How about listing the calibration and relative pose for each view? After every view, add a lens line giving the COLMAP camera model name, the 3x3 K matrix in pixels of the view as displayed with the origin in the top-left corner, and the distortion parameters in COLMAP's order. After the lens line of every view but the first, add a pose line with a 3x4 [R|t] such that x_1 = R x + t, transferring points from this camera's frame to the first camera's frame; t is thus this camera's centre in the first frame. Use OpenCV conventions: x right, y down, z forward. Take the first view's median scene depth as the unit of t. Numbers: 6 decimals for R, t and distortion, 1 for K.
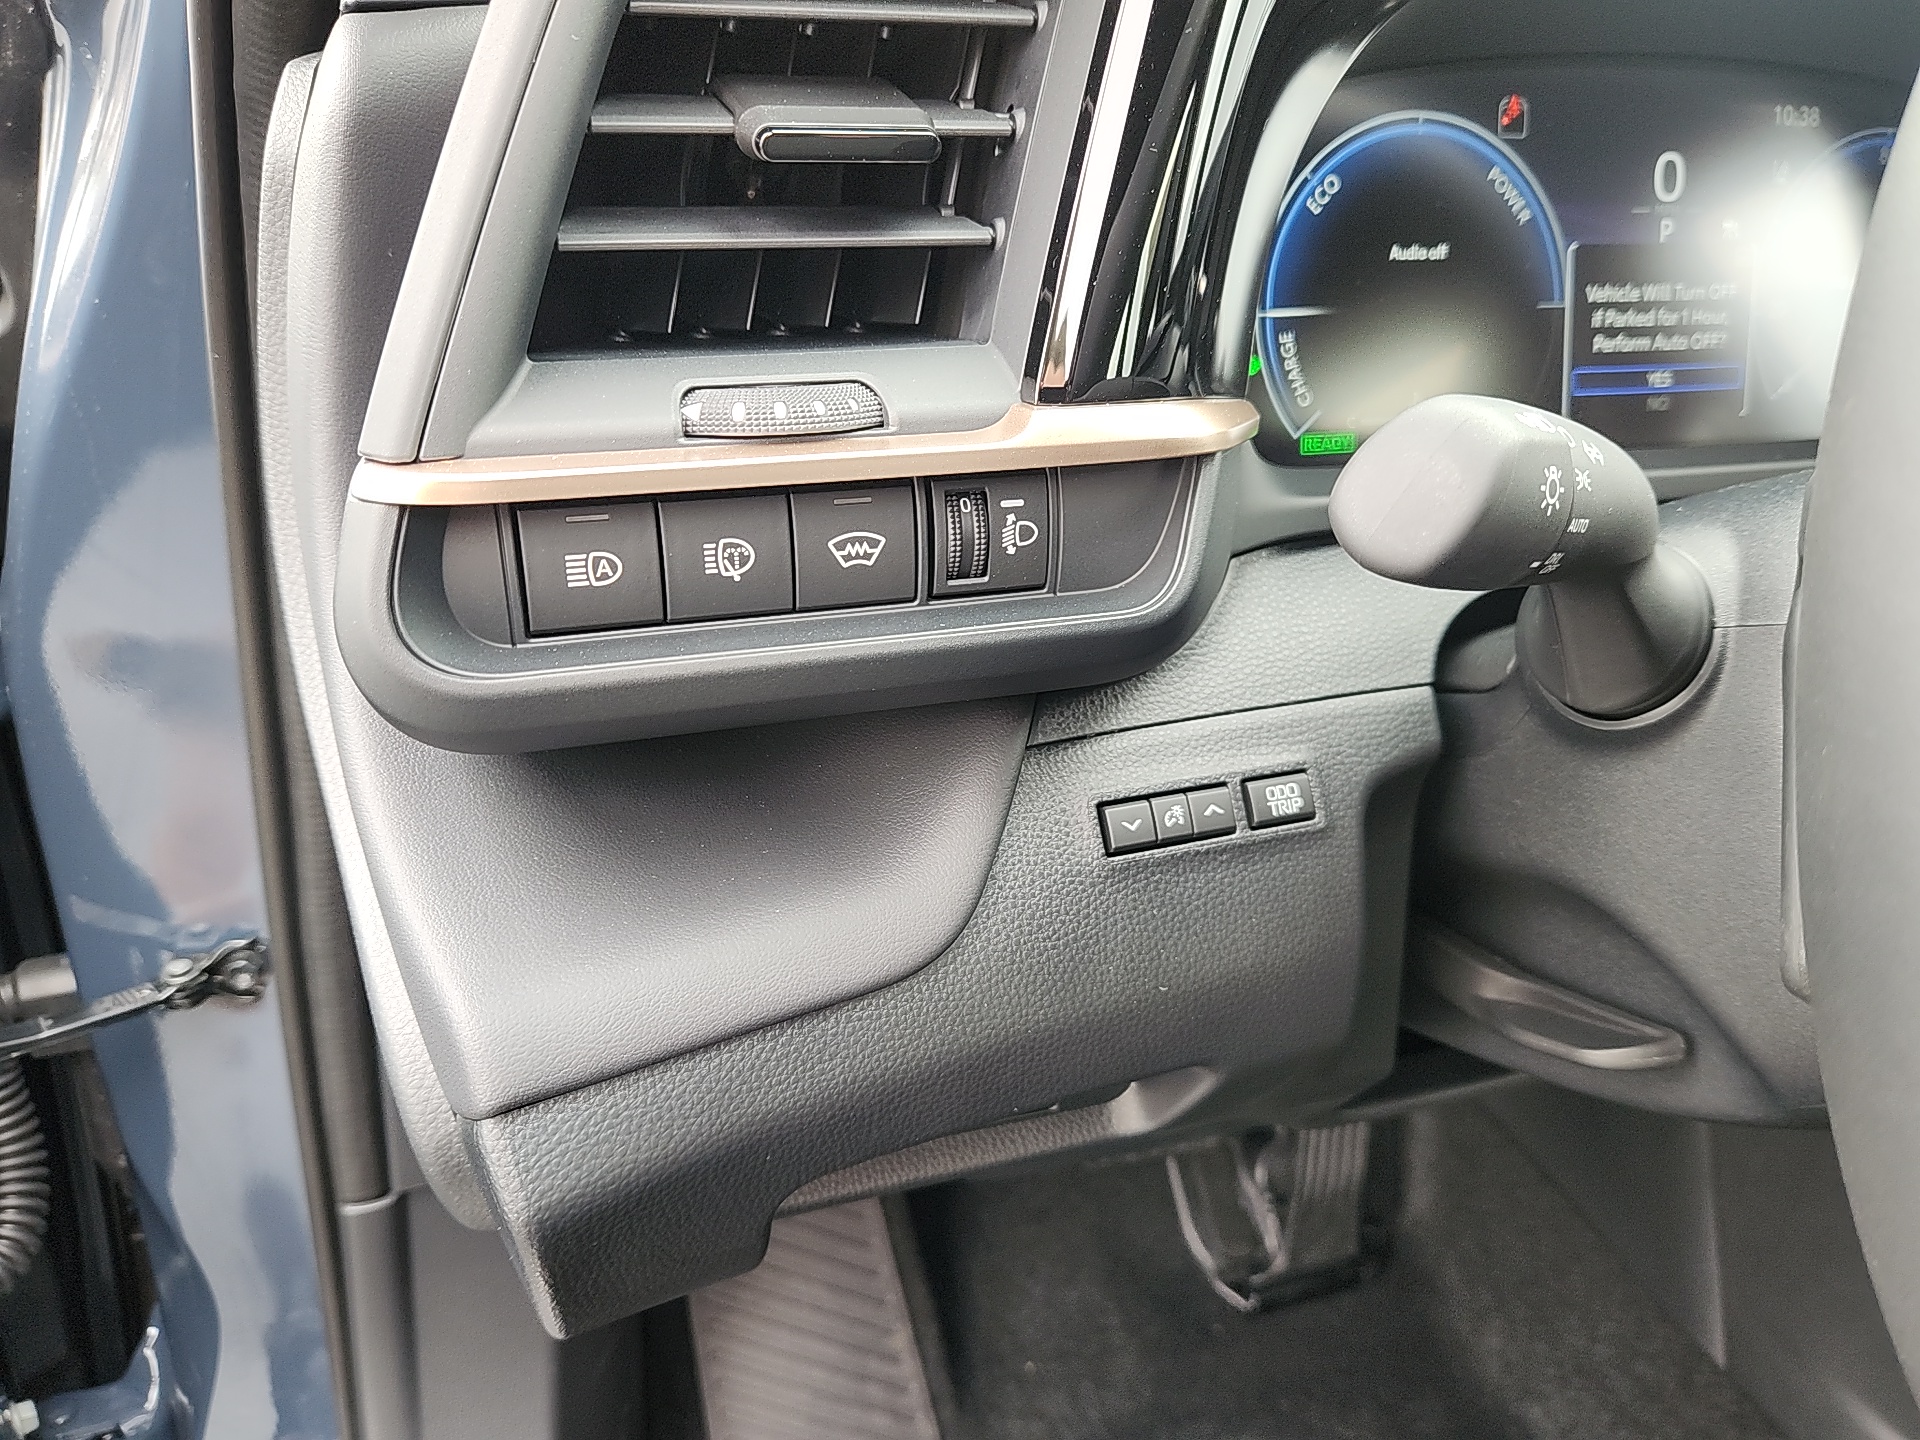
lens RADIAL K [[1357.0, 0, 953.7], [0, 1357.0, 720.9], [0, 0, 1]] dist [0.000055, -0.016756]
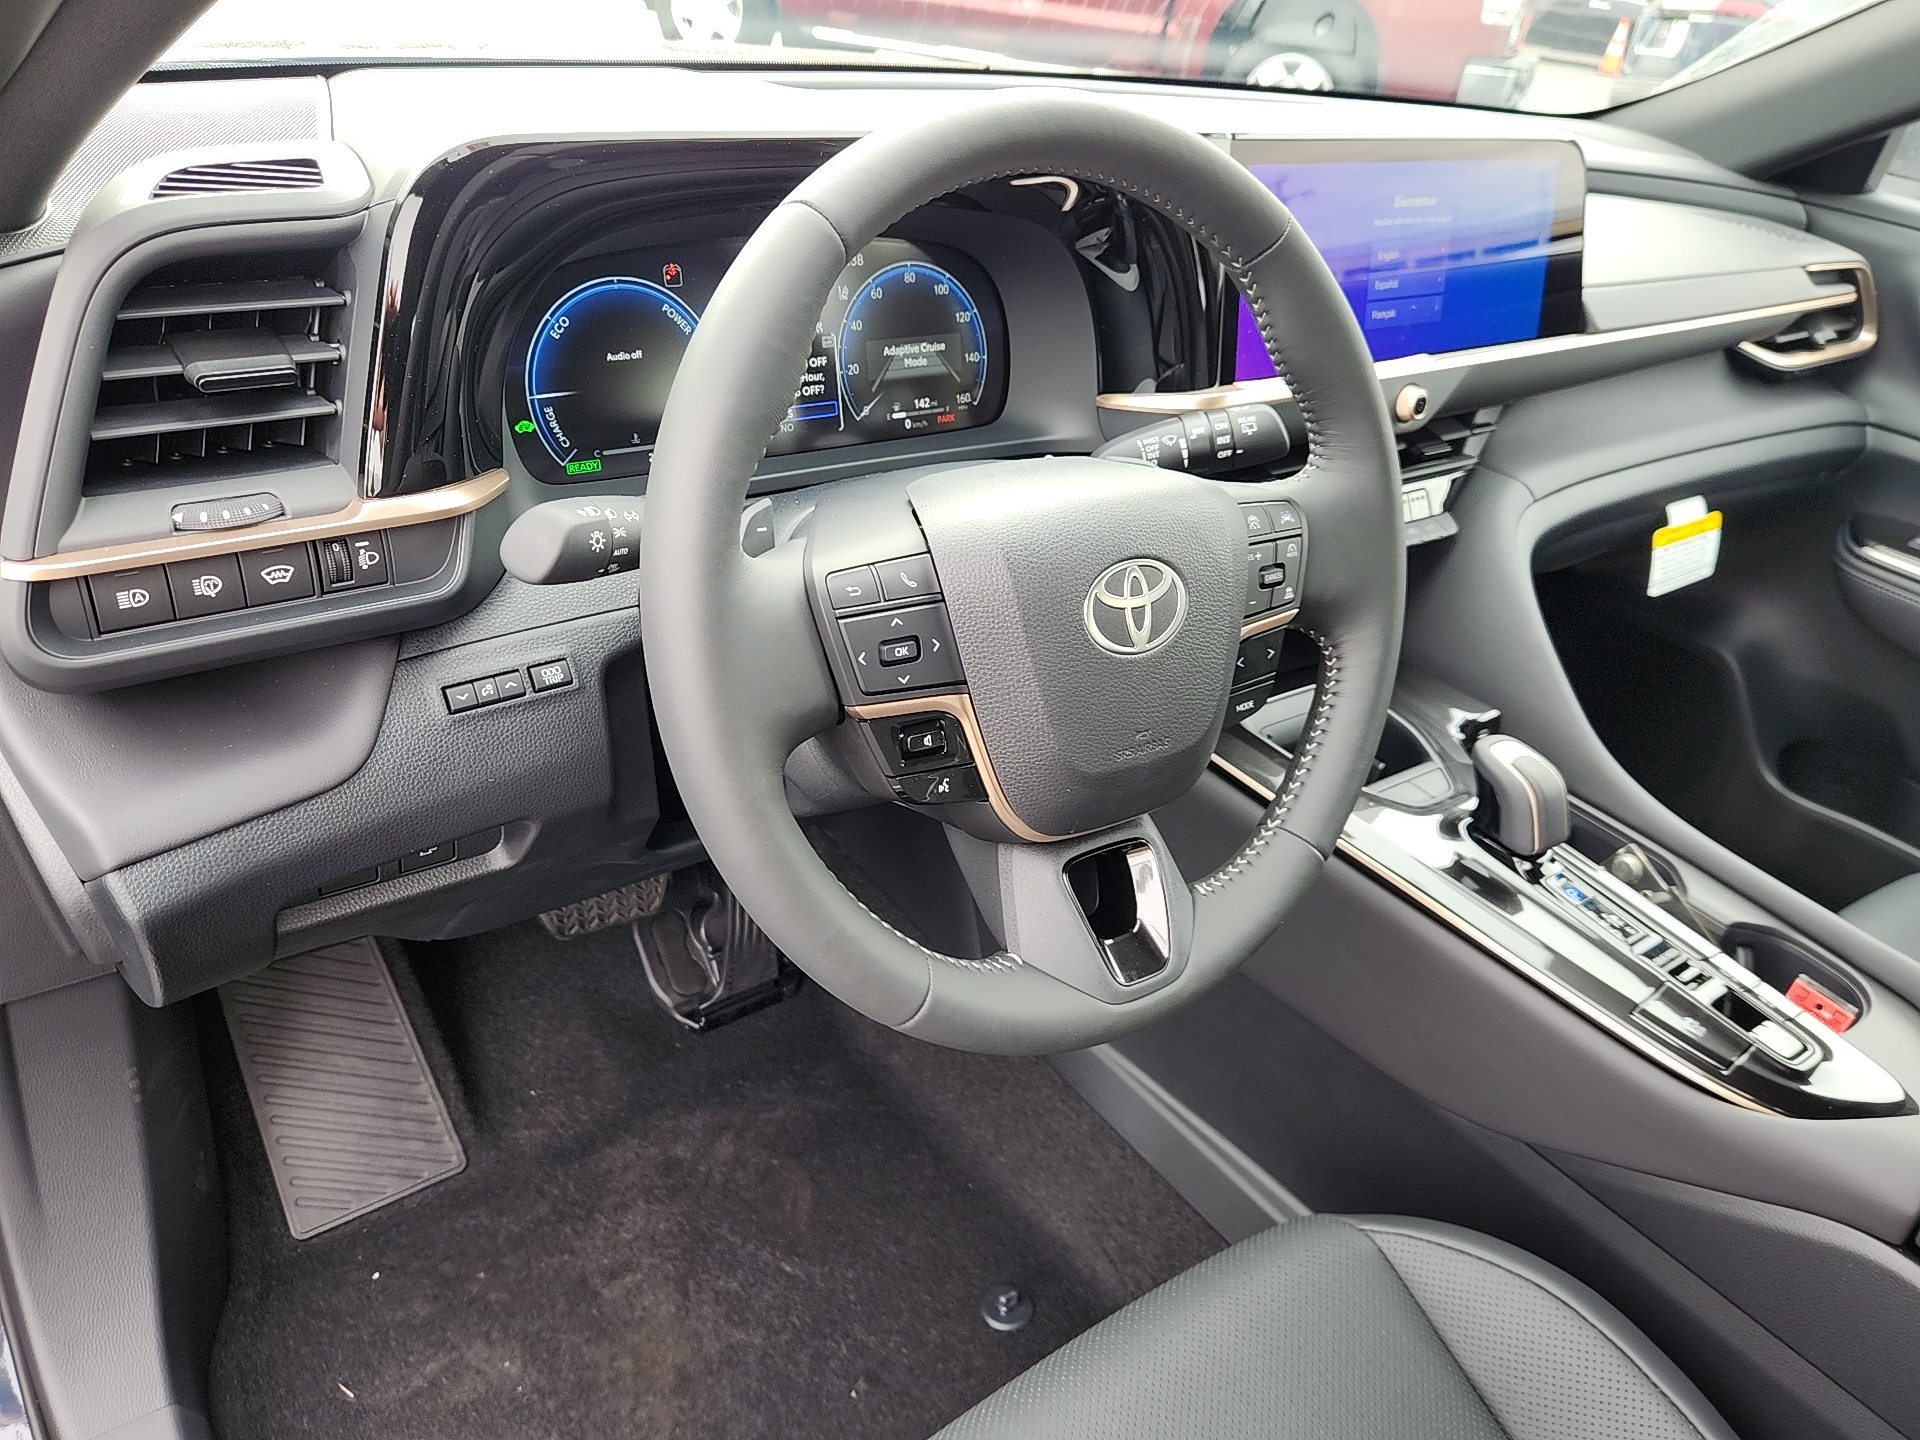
lens RADIAL K [[1357.0, 0, 968.4], [0, 1357.0, 713.7], [0, 0, 1]] dist [0.000055, -0.016756]
pose [[0.942552, -0.097825, 0.319414, 0.191302], [0.062925, 0.991037, 0.117837, -0.079666], [-0.328079, -0.090968, 0.940260, -1.024535]]
